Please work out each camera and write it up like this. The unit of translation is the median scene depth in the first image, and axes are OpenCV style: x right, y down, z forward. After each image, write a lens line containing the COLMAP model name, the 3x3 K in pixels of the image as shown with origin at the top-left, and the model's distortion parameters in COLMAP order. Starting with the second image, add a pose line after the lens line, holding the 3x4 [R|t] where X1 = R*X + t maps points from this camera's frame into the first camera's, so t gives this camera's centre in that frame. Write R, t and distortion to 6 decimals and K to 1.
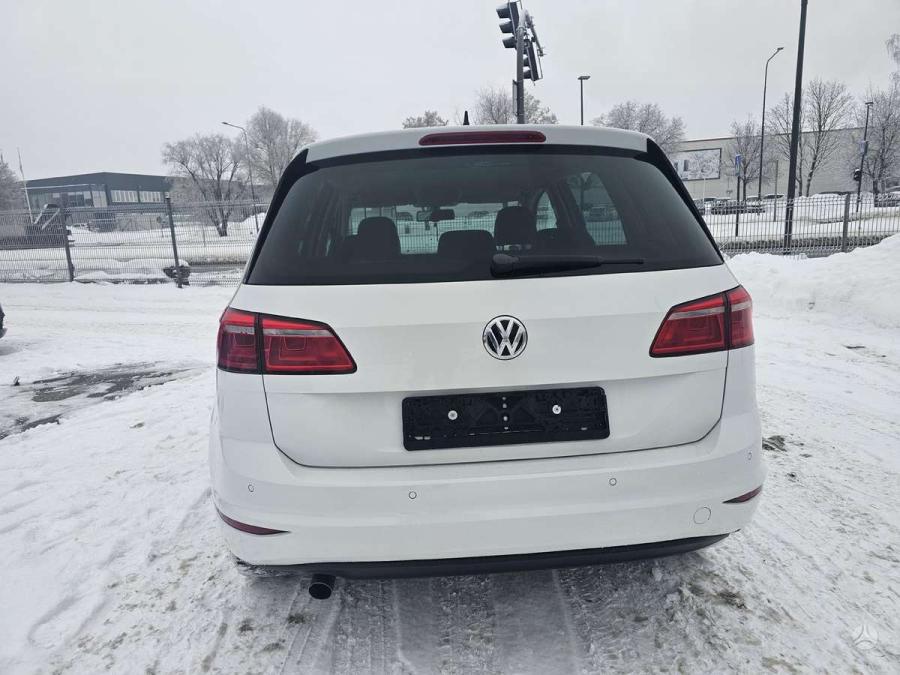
lens RADIAL K [[592.3, 0, 448.6], [0, 592.3, 338.0], [0, 0, 1]] dist [0.049887, -0.028948]
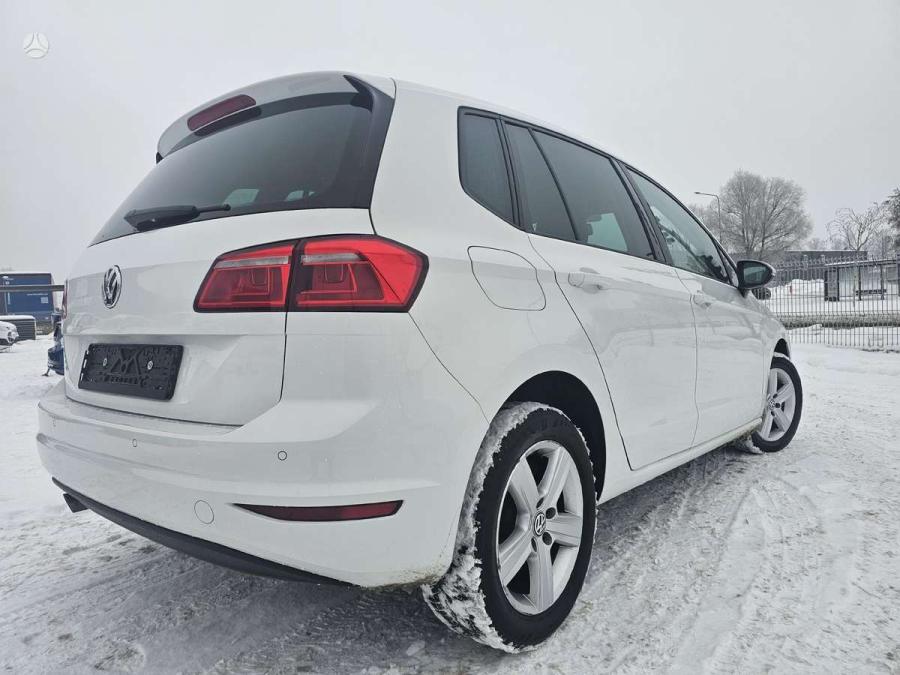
lens RADIAL K [[592.3, 0, 450.9], [0, 592.3, 347.1], [0, 0, 1]] dist [0.049887, -0.028948]
pose [[0.727033, 0.050130, -0.684770, 1.034143], [-0.117888, 0.991634, -0.052569, 0.072034], [0.676406, 0.118946, 0.726861, 0.534819]]
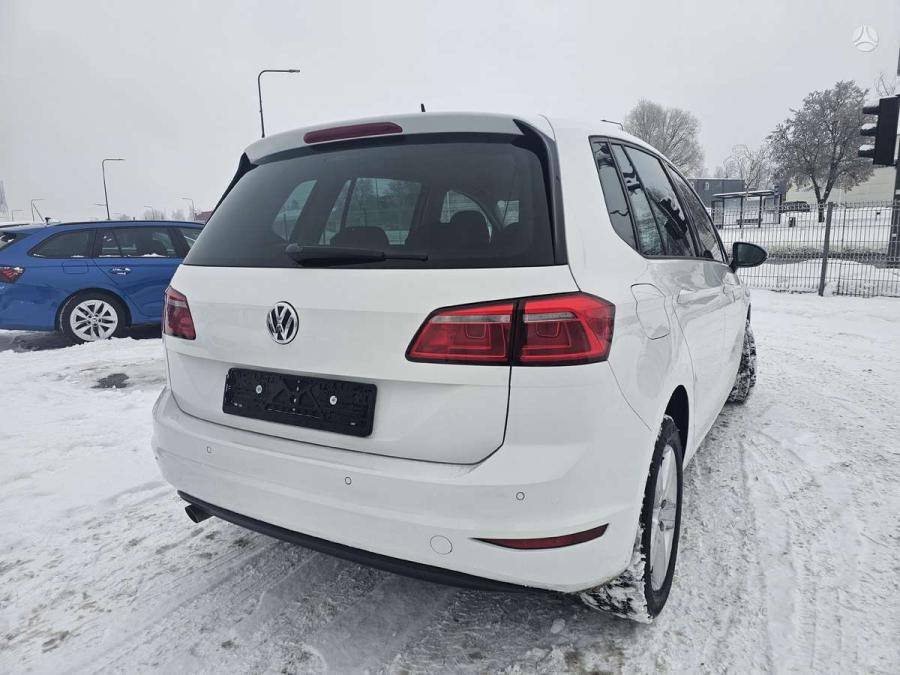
lens RADIAL K [[592.3, 0, 457.5], [0, 592.3, 338.8], [0, 0, 1]] dist [0.049887, -0.028948]
pose [[0.830819, 0.114052, -0.544732, 0.773853], [-0.107881, 0.993215, 0.043413, -0.043296], [0.545987, 0.022698, 0.837486, 0.230887]]
